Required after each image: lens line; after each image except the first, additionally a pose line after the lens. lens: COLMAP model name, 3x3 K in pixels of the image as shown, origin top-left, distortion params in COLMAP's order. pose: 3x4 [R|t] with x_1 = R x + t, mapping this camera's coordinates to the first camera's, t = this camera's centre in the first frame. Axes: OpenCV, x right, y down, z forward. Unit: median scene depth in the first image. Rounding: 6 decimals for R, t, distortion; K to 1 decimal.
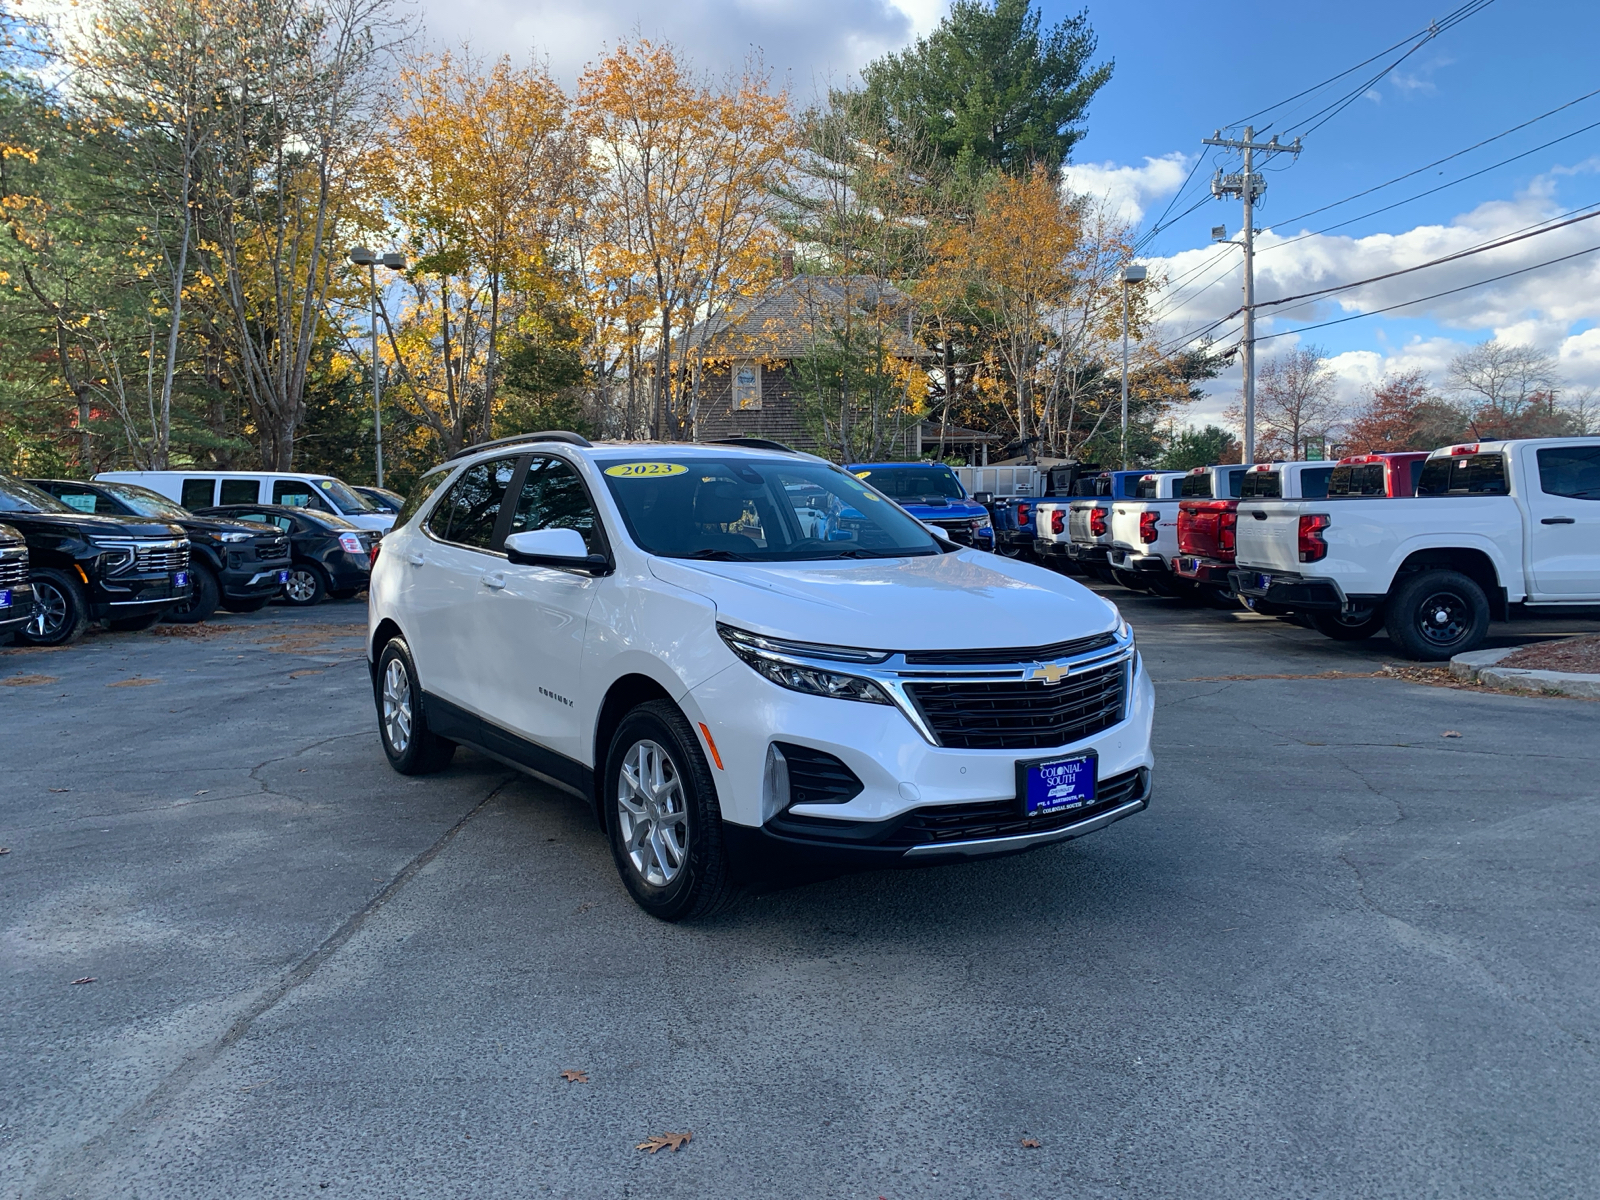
lens RADIAL K [[1217.4, 0, 795.3], [0, 1217.4, 584.4], [0, 0, 1]] dist [0.038587, -0.052001]
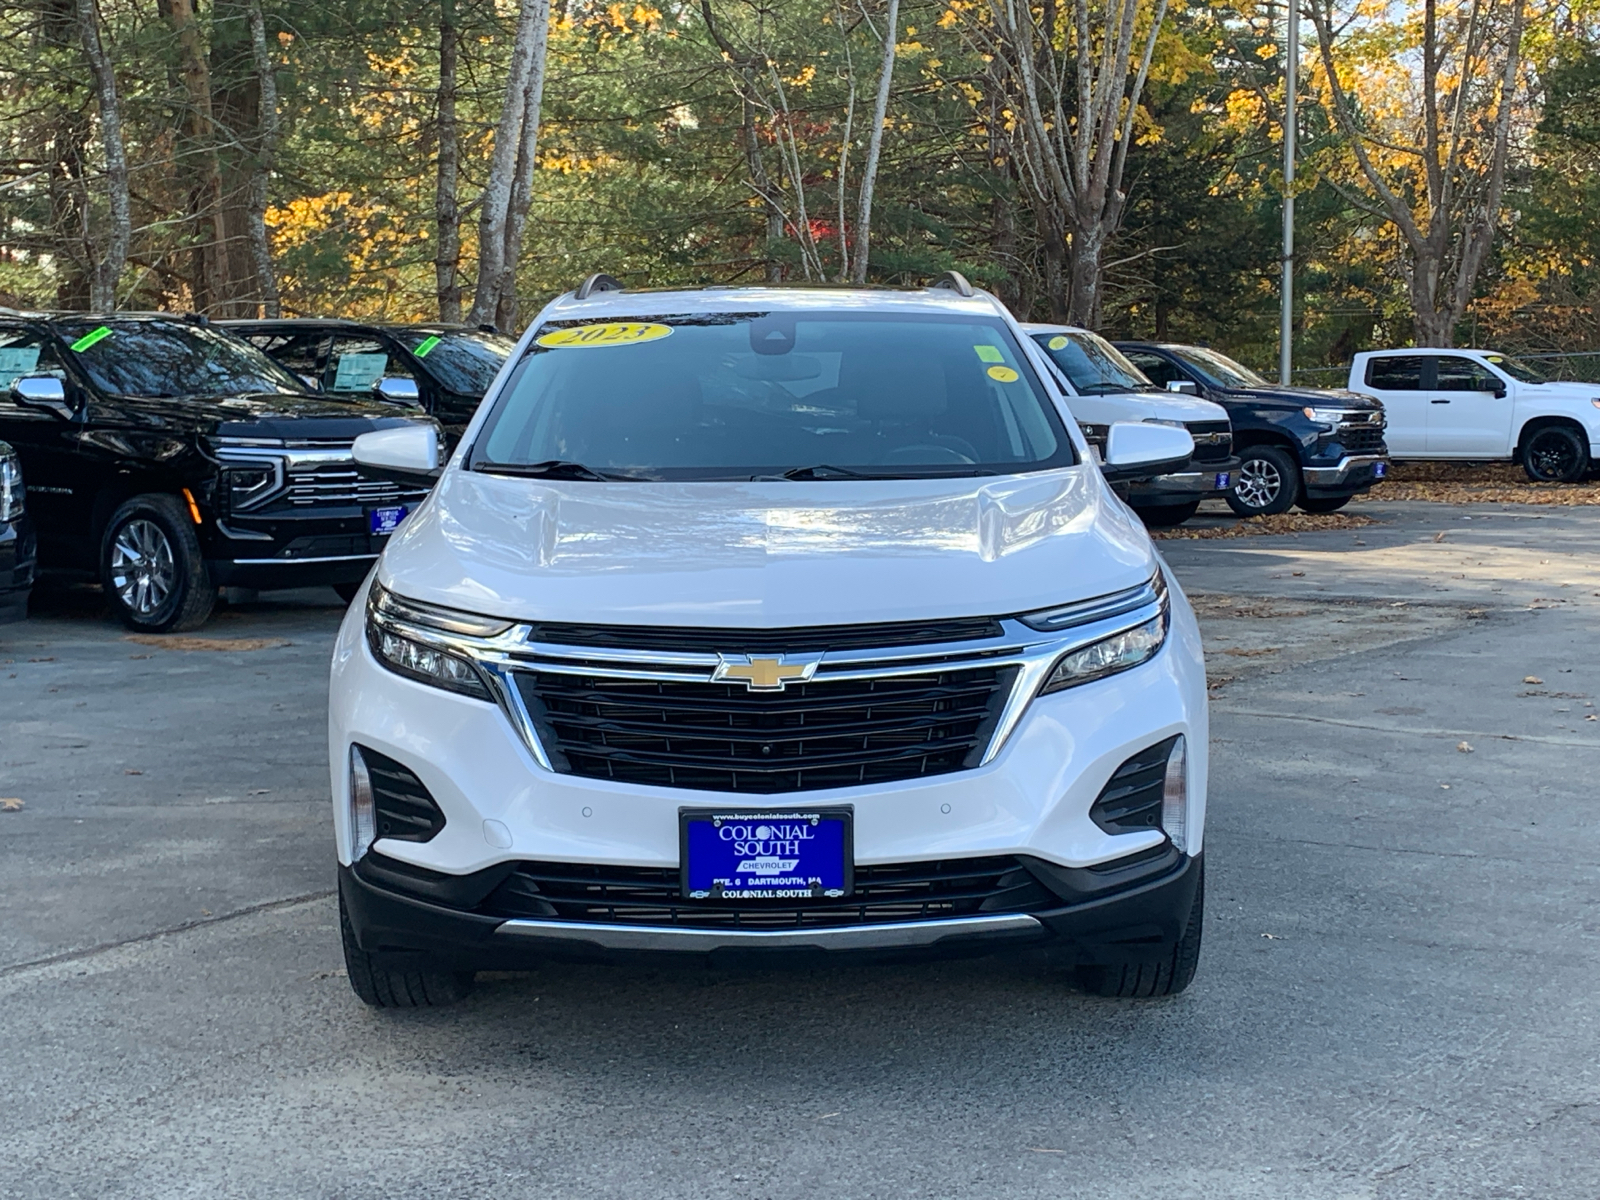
lens RADIAL K [[2416.7, 0, 823.5], [0, 2416.7, 579.3], [0, 0, 1]] dist [0.092334, 0.000000]
pose [[0.830663, 0.040920, -0.555270, 0.224275], [-0.029046, 0.999122, 0.030178, -0.002672], [0.556017, -0.008939, 0.831123, 0.003852]]
